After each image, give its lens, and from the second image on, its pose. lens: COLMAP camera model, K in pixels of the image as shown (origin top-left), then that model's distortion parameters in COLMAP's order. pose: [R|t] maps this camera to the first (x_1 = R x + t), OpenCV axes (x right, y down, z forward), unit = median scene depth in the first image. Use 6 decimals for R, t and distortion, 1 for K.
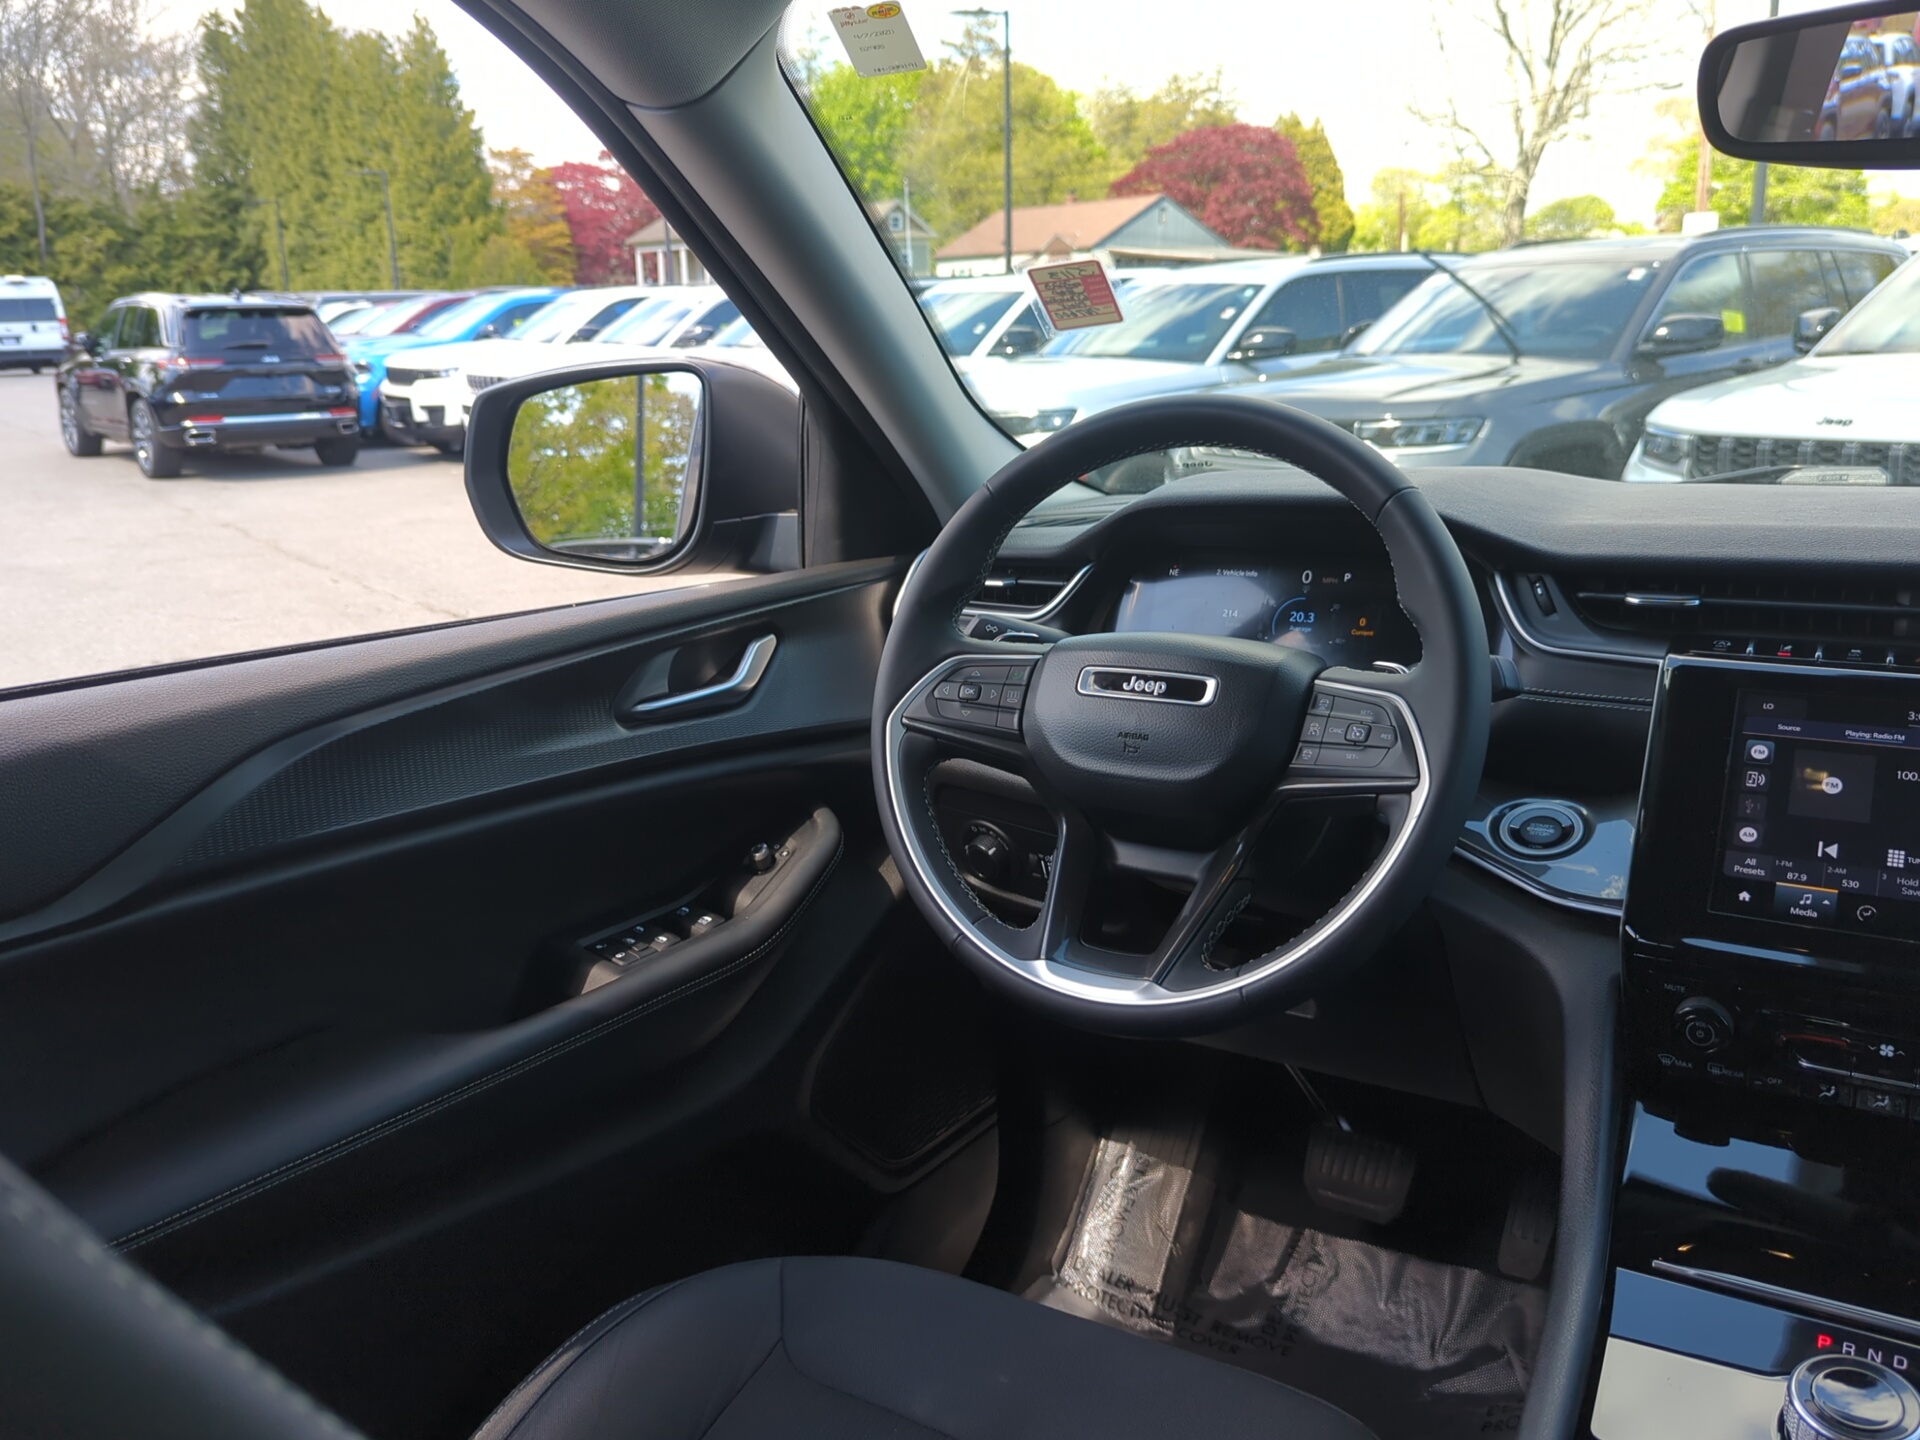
lens RADIAL K [[1554.2, 0, 972.5], [0, 1554.2, 696.0], [0, 0, 1]] dist [0.053267, -0.060735]
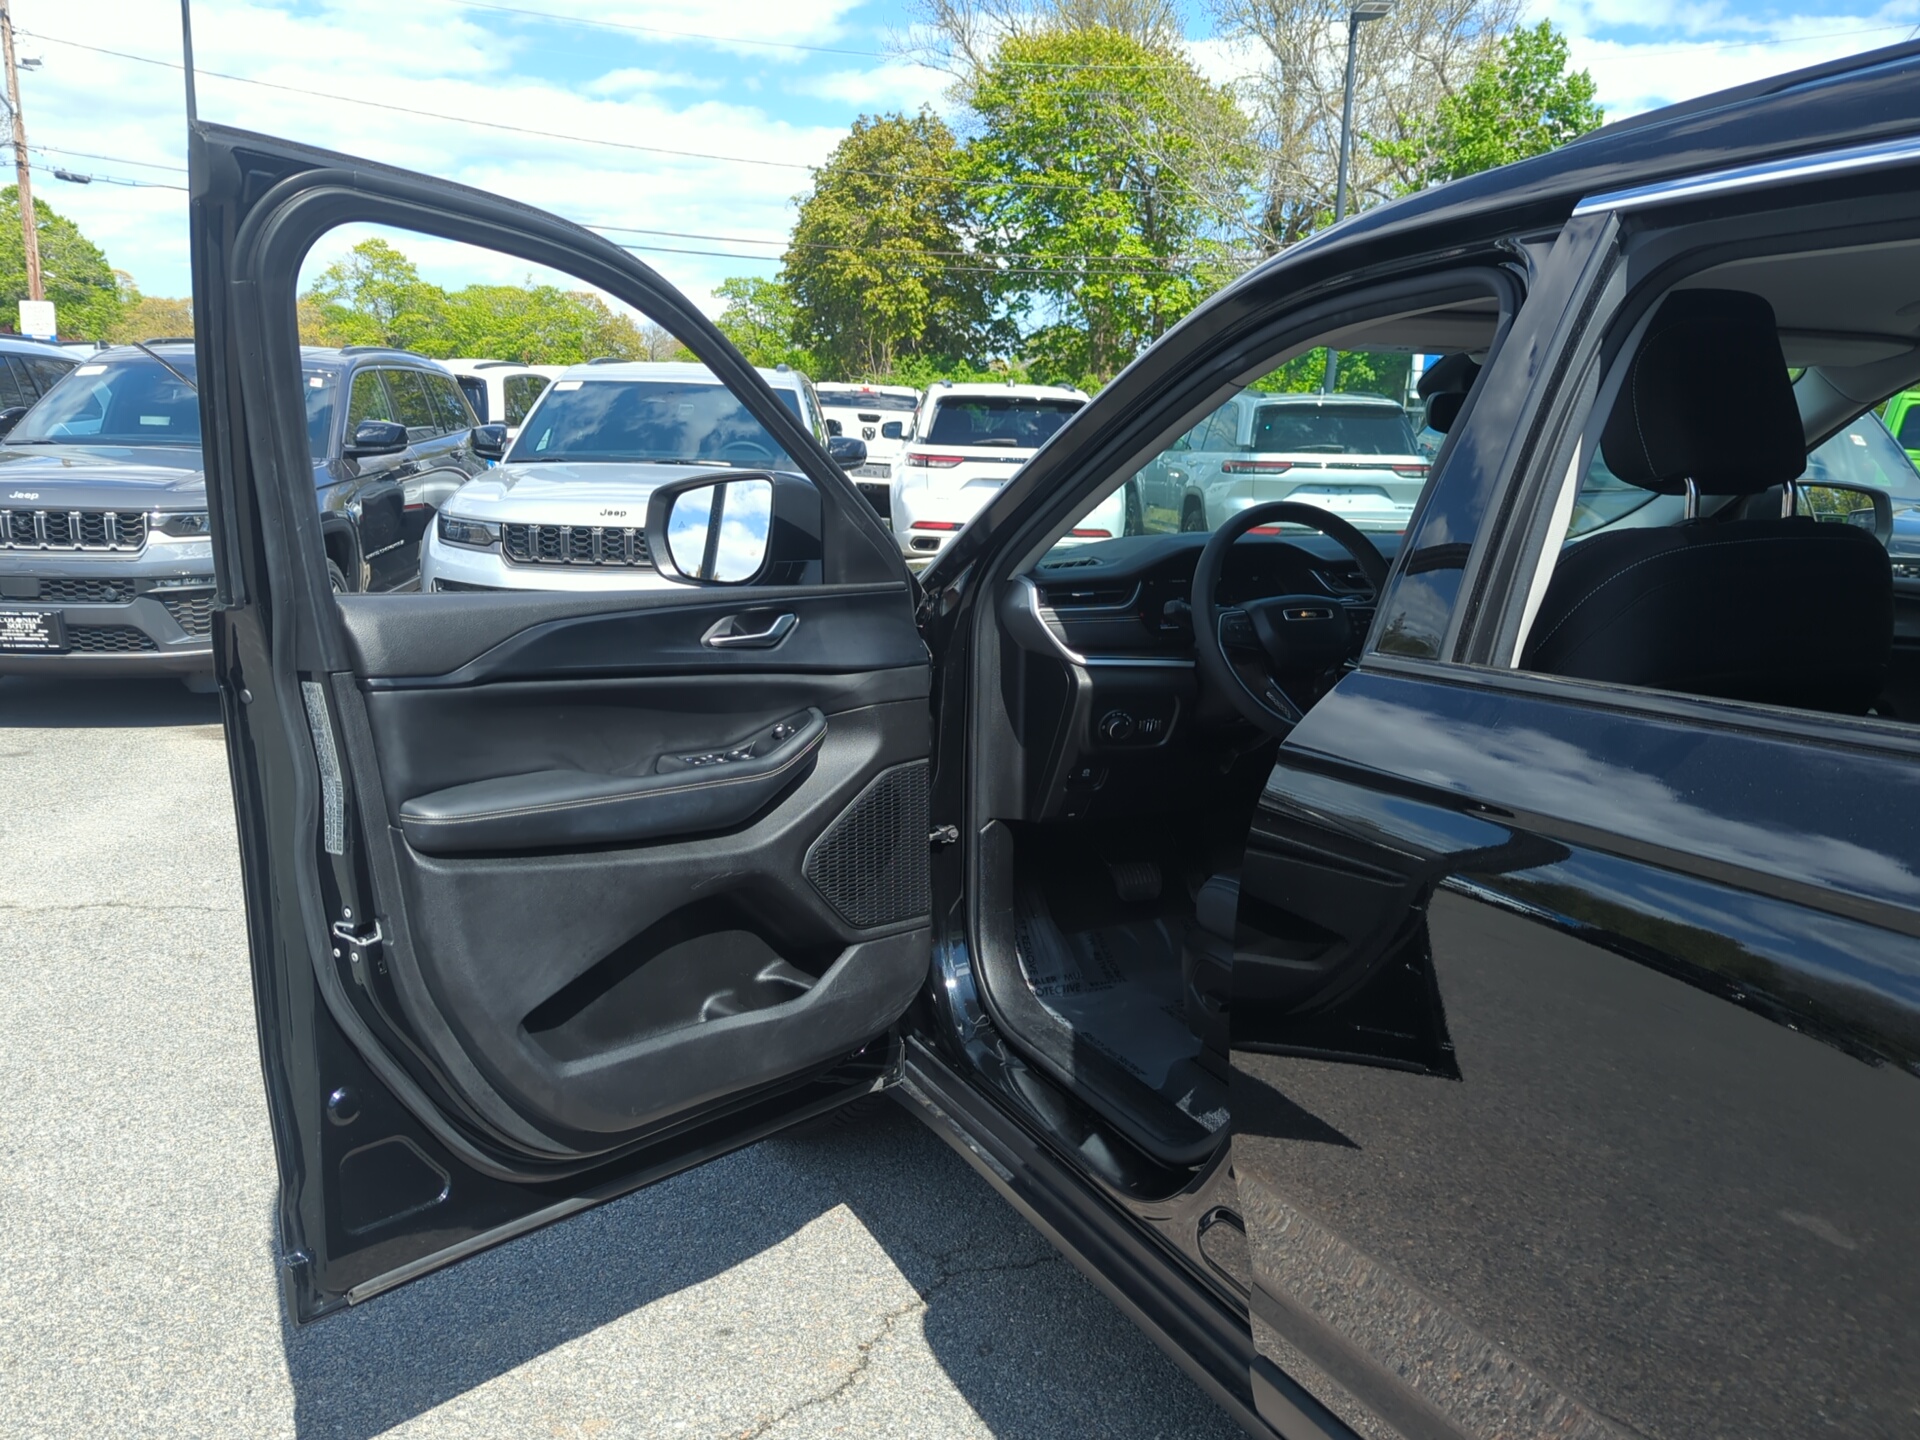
lens RADIAL K [[1554.2, 0, 957.8], [0, 1554.2, 694.0], [0, 0, 1]] dist [0.053267, -0.060735]
pose [[0.546515, -0.097372, 0.831769, -1.083306], [0.143443, 0.989423, 0.021578, -0.024354], [-0.825073, 0.107519, 0.554702, 0.068932]]
